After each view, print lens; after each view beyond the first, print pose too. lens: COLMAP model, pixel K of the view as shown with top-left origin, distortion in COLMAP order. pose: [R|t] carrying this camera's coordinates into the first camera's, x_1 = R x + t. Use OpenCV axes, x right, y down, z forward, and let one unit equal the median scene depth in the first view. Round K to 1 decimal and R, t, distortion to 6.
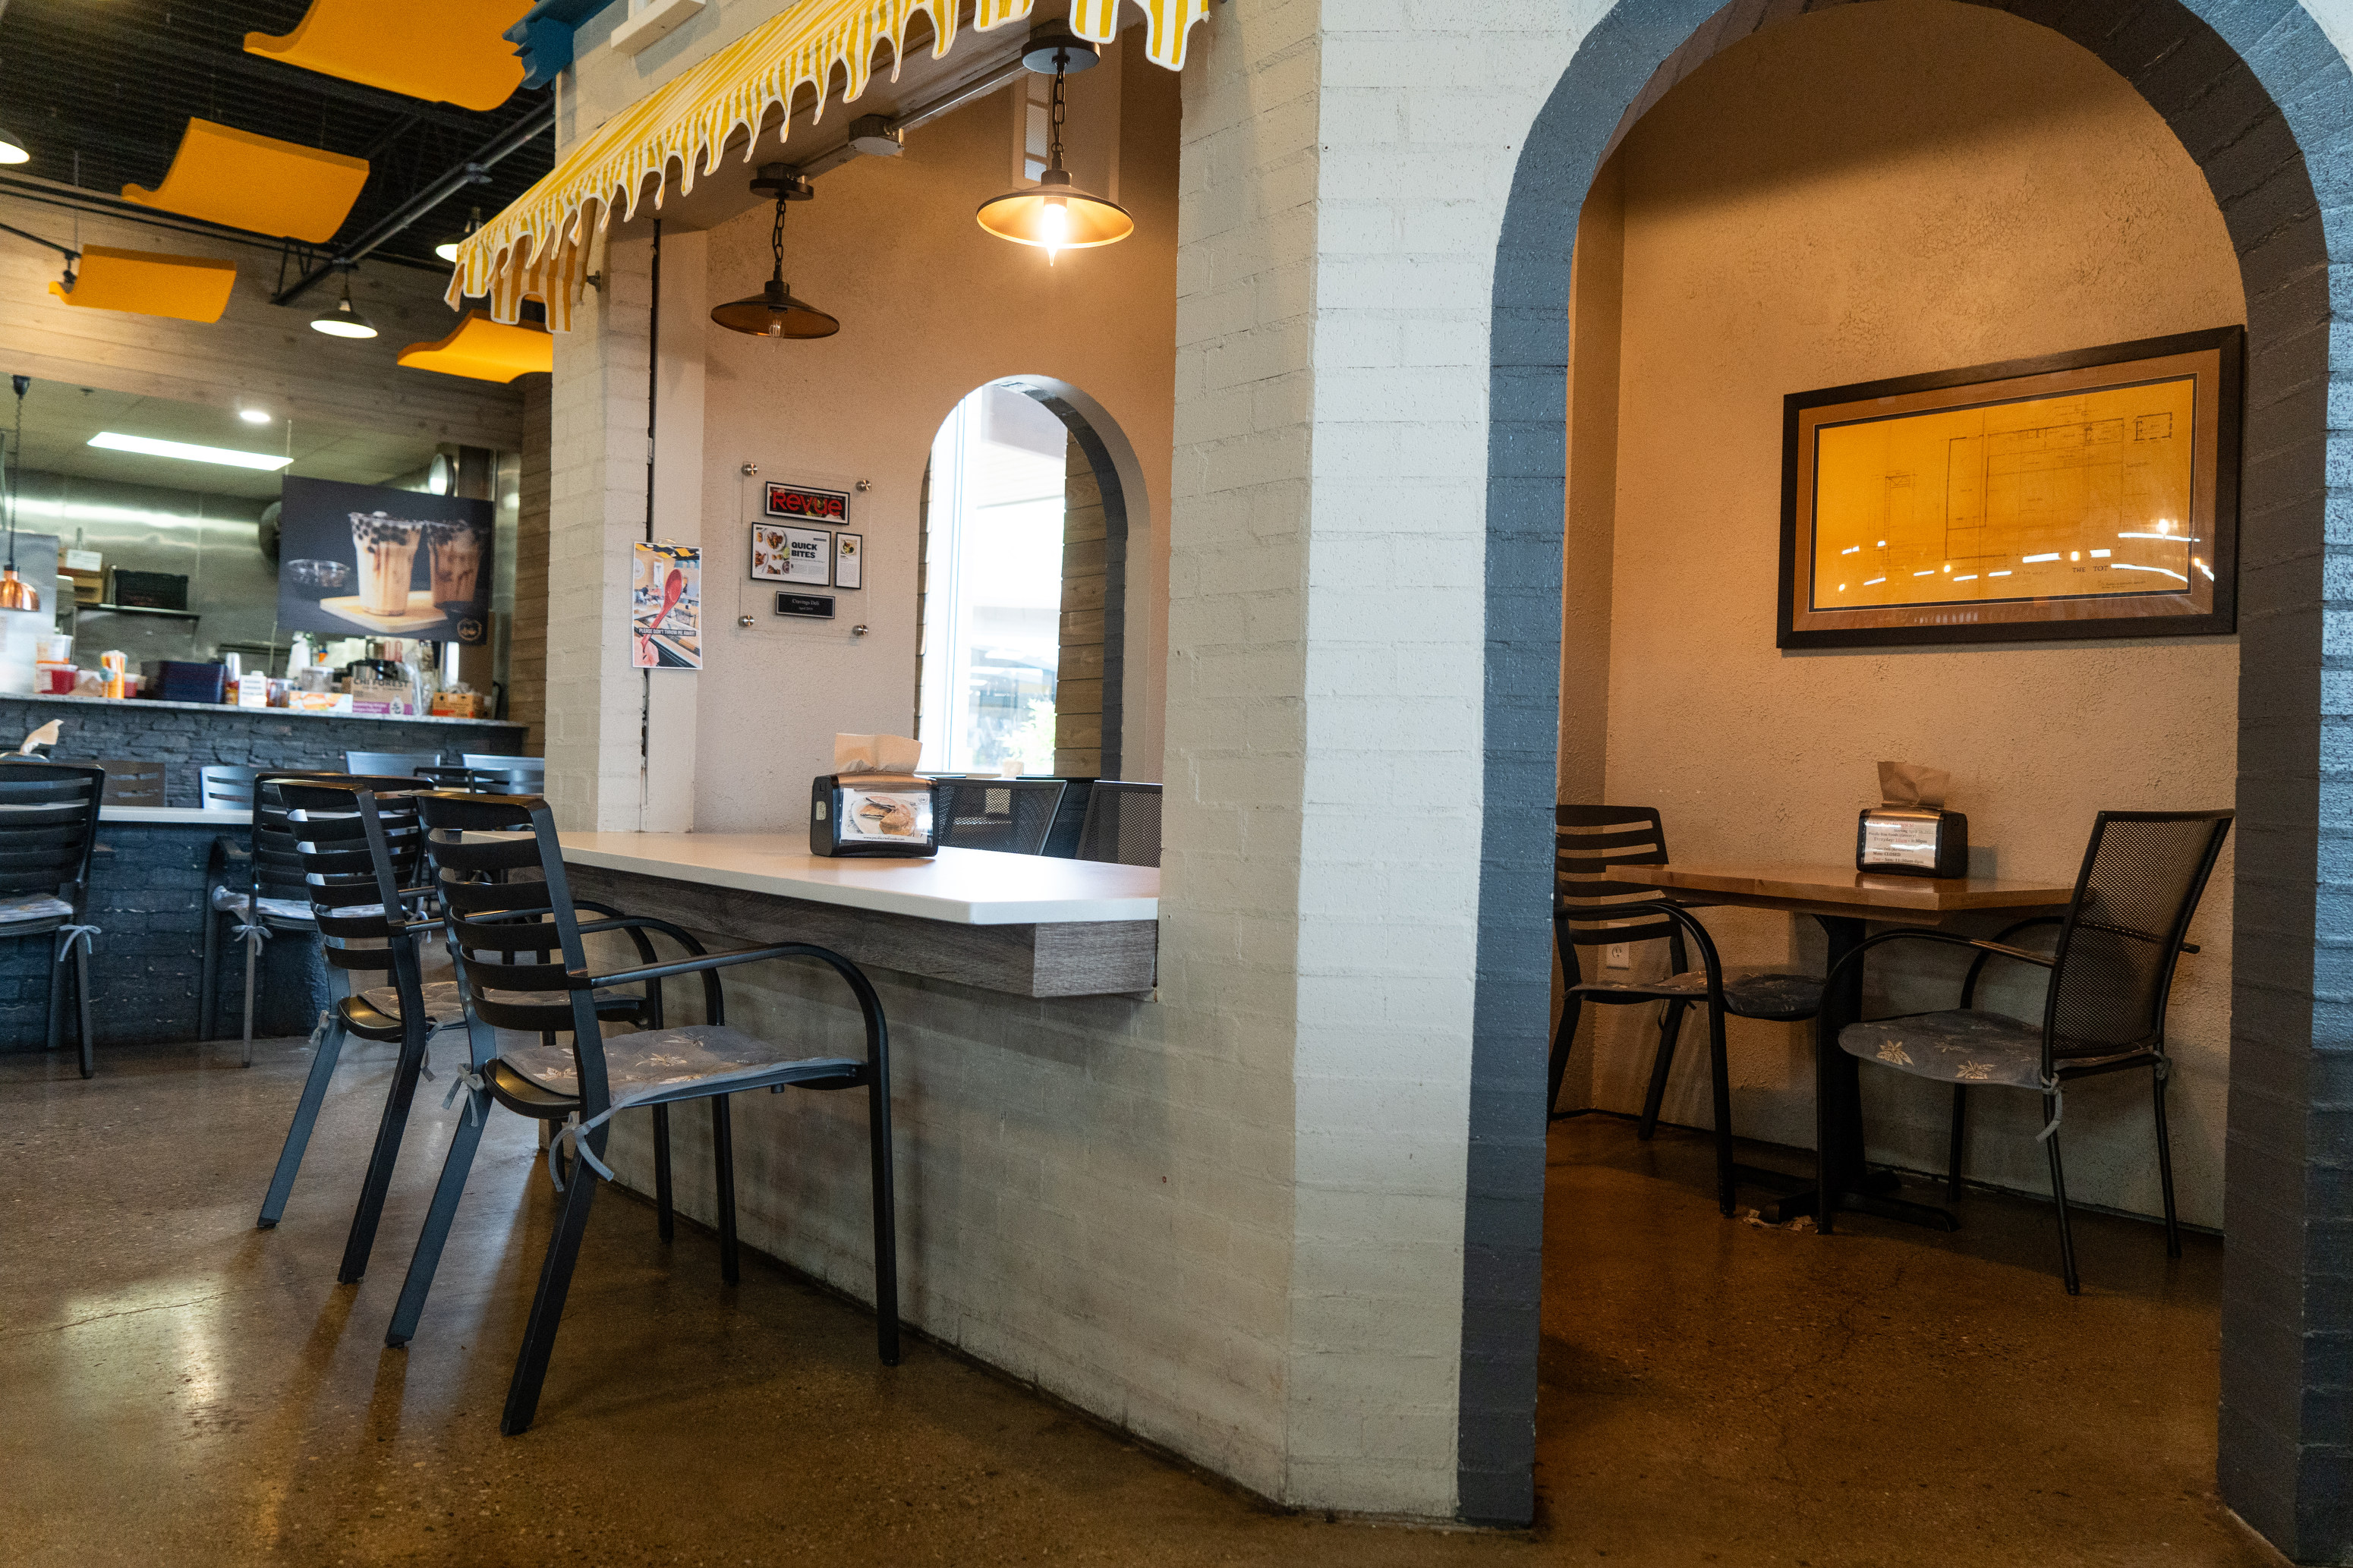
lens RADIAL K [[1770.8, 0, 1175.3], [0, 1770.8, 785.9], [0, 0, 1]] dist [-0.005008, -0.002239]
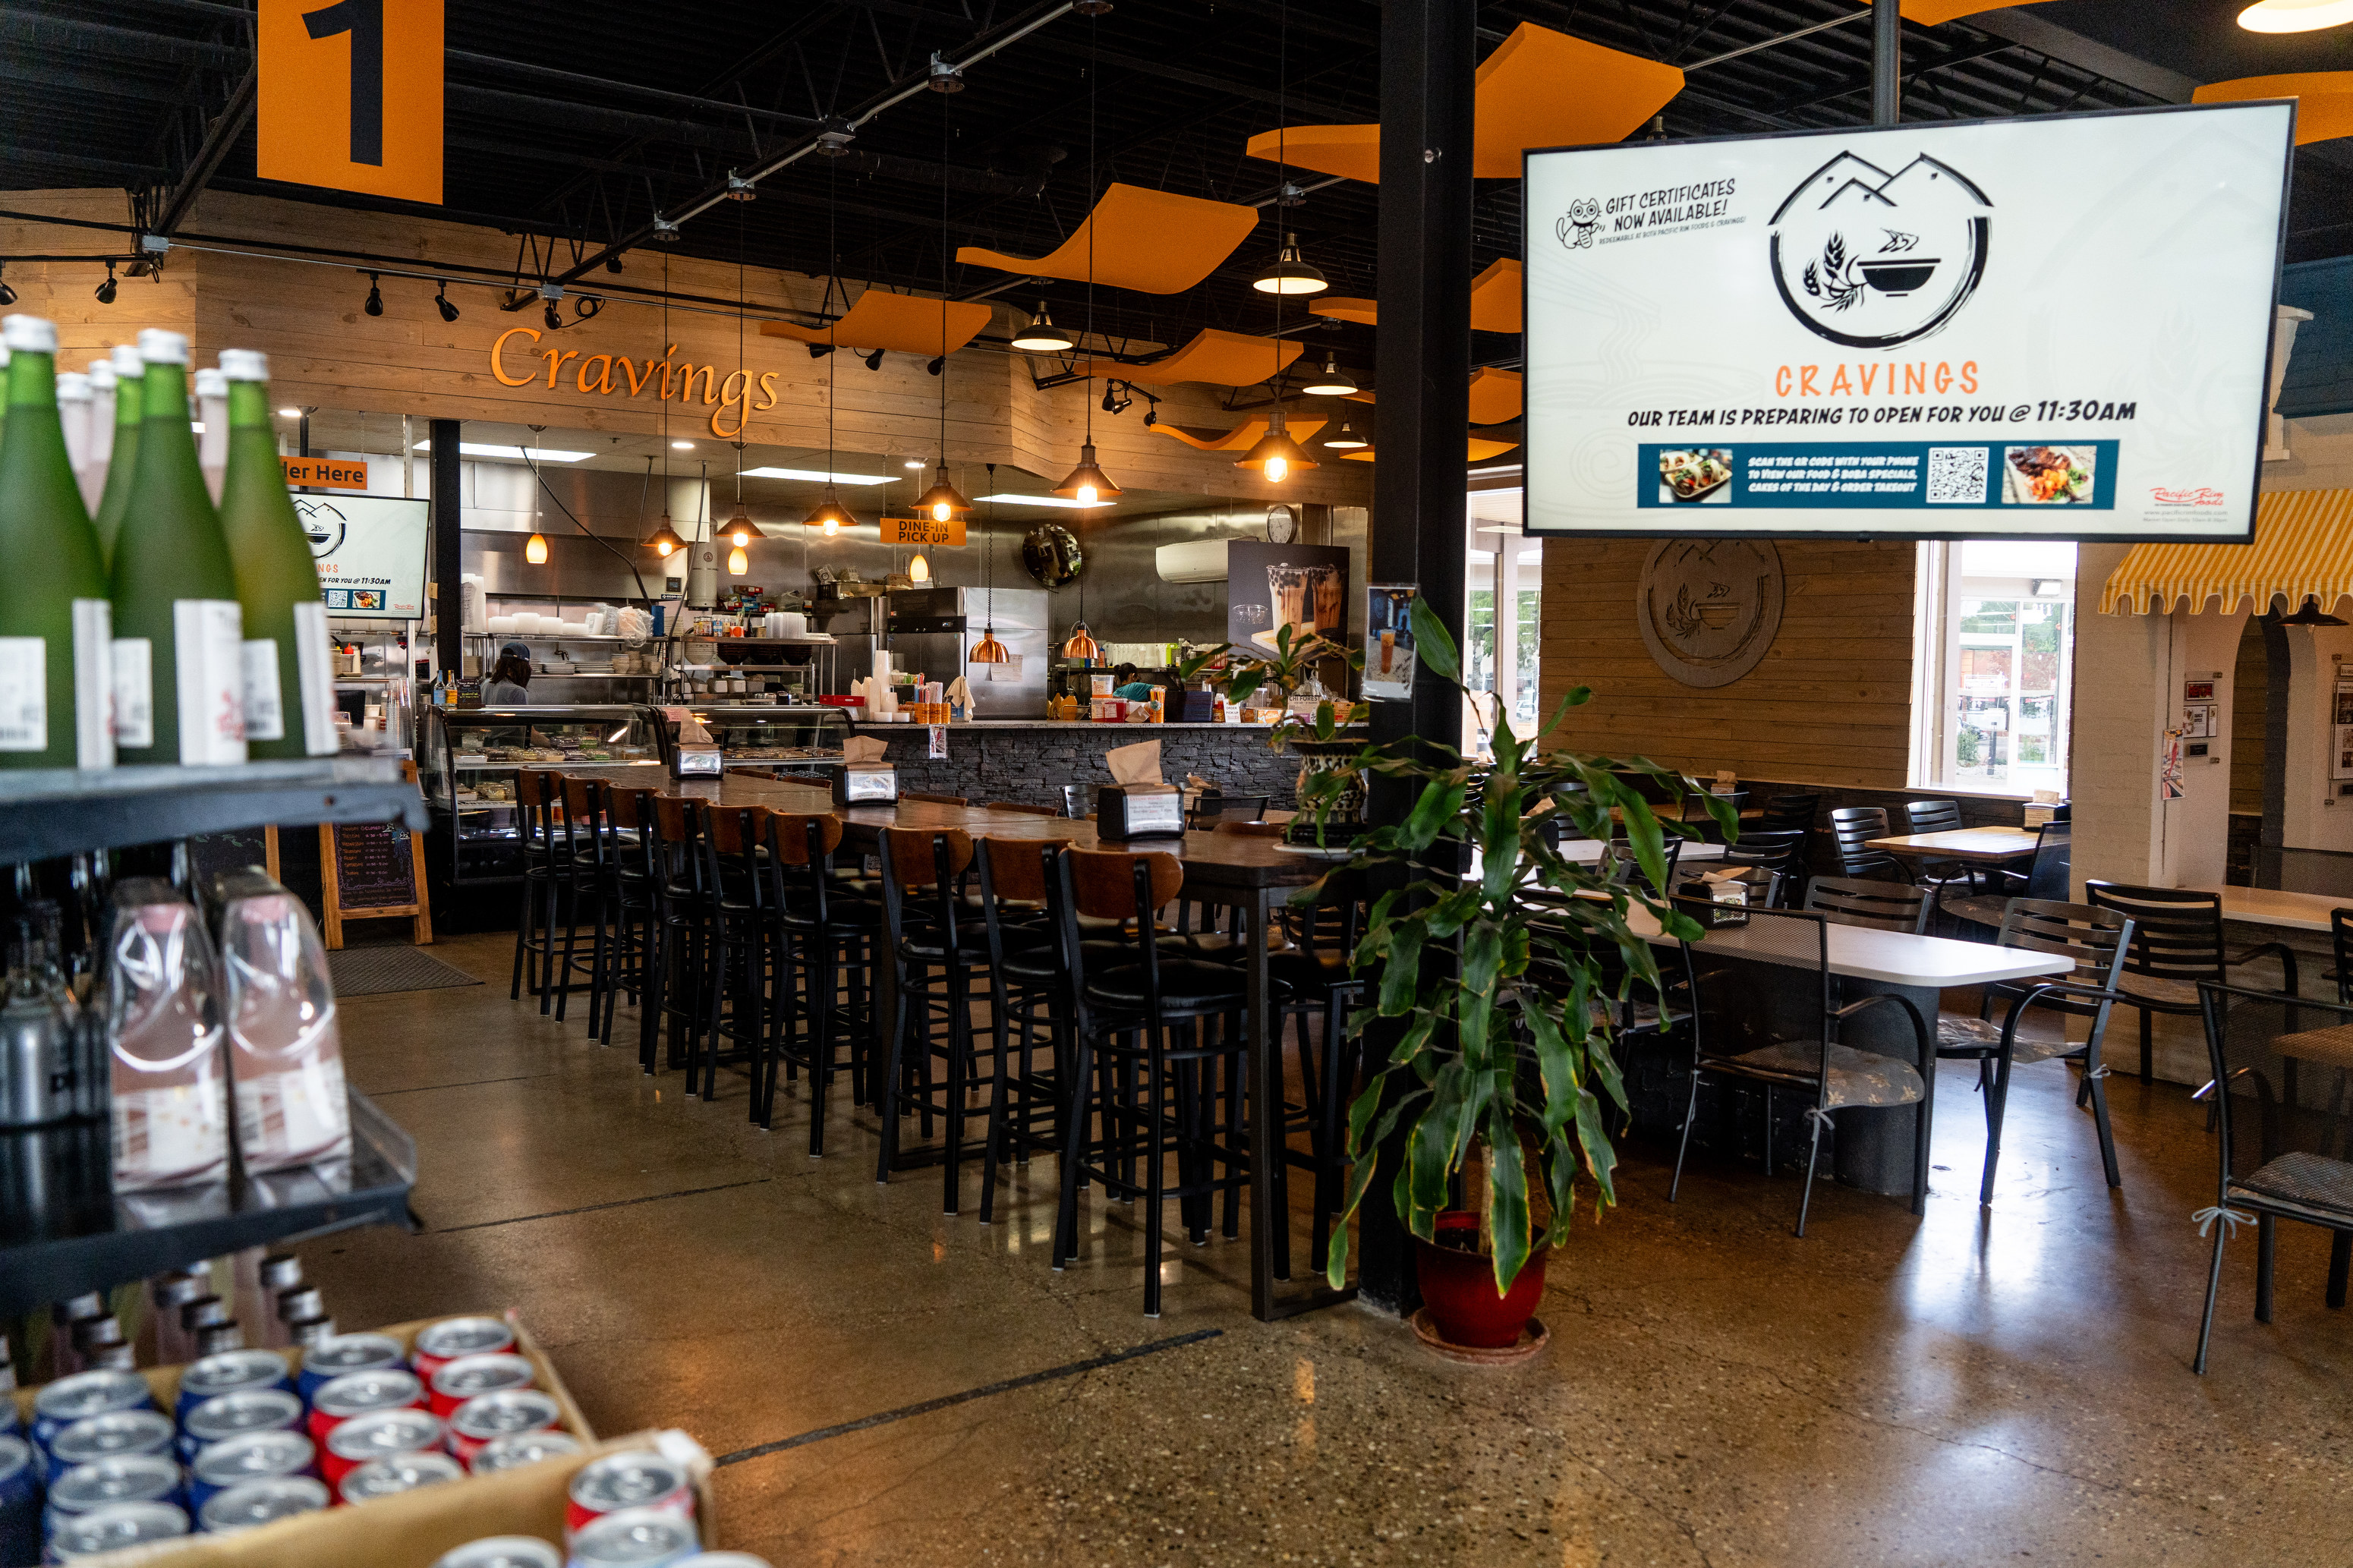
lens RADIAL K [[1824.9, 0, 1178.4], [0, 1824.9, 782.8], [0, 0, 1]] dist [-0.000682, -0.000492]
pose [[0.996378, -0.019615, -0.082743, -0.433937], [0.025089, 0.997527, 0.065650, -0.087252], [0.081251, -0.067488, 0.994406, -0.350207]]
